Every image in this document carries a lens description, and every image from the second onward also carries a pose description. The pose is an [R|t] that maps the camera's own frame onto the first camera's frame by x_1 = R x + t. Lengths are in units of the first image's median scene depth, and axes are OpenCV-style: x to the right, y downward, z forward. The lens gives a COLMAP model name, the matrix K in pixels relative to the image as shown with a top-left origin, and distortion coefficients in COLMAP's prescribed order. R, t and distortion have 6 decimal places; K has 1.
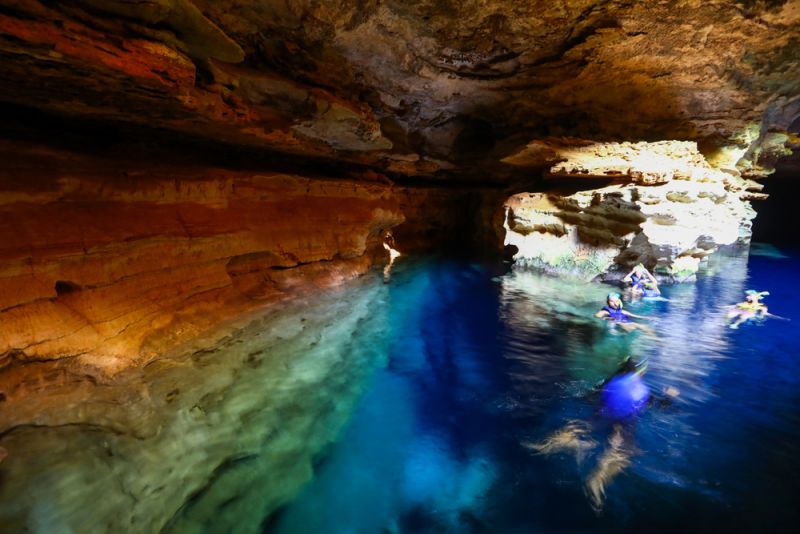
lens RADIAL K [[396.8, 0, 400.0], [0, 396.8, 263.1], [0, 0, 1]] dist [-0.024437, 0.002002]
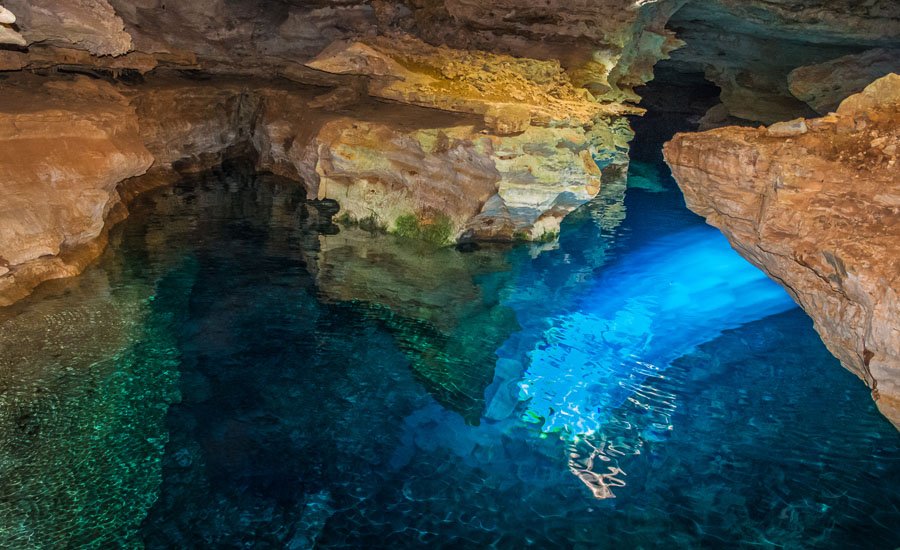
lens RADIAL K [[791.5, 0, 450.0], [0, 791.5, 274.6], [0, 0, 1]] dist [-0.001742, 0.009598]
pose [[0.888251, -0.087401, 0.450967, -0.168178], [0.024191, 0.989270, 0.144080, -0.122070], [-0.458721, -0.117070, 0.880835, -0.314669]]
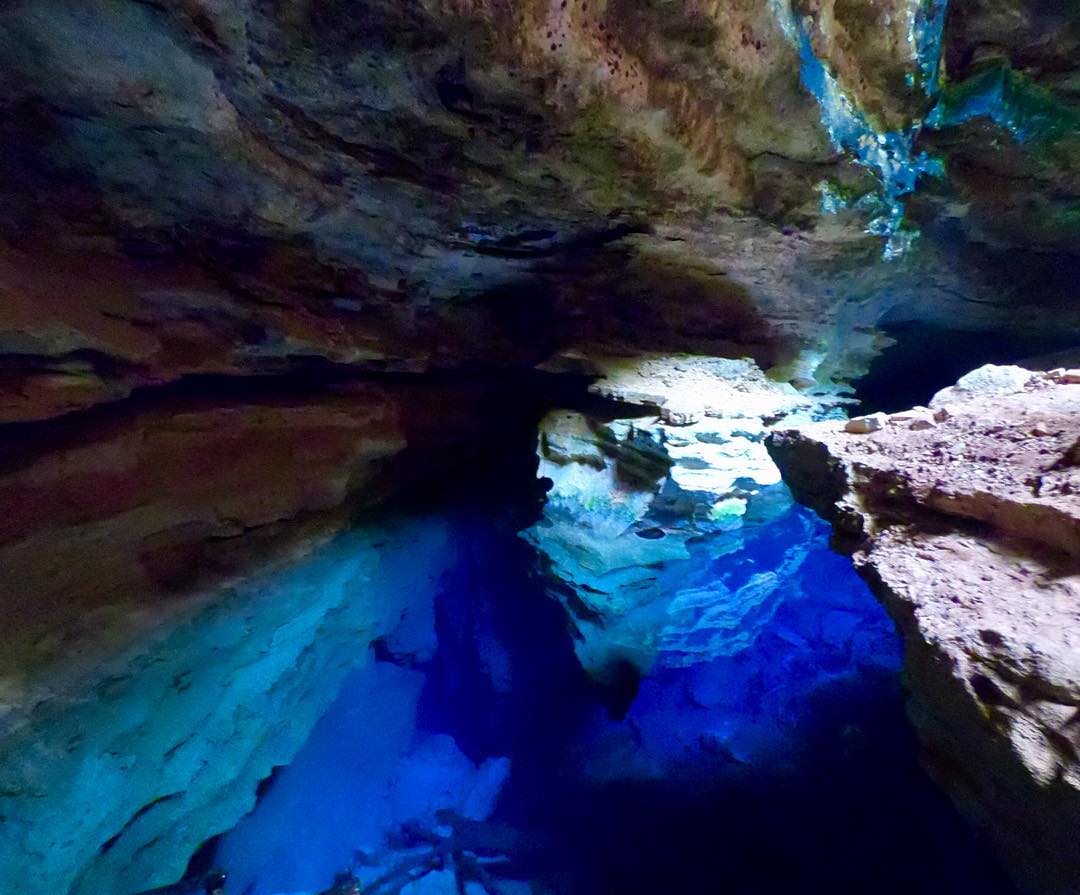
lens RADIAL K [[633.7, 0, 593.4], [0, 633.7, 441.2], [0, 0, 1]] dist [0.001847, 0.003785]
pose [[0.974261, -0.014571, 0.224954, 0.103091], [0.015104, 0.999886, -0.000651, -0.131937], [-0.224918, 0.004032, 0.974369, -0.279677]]
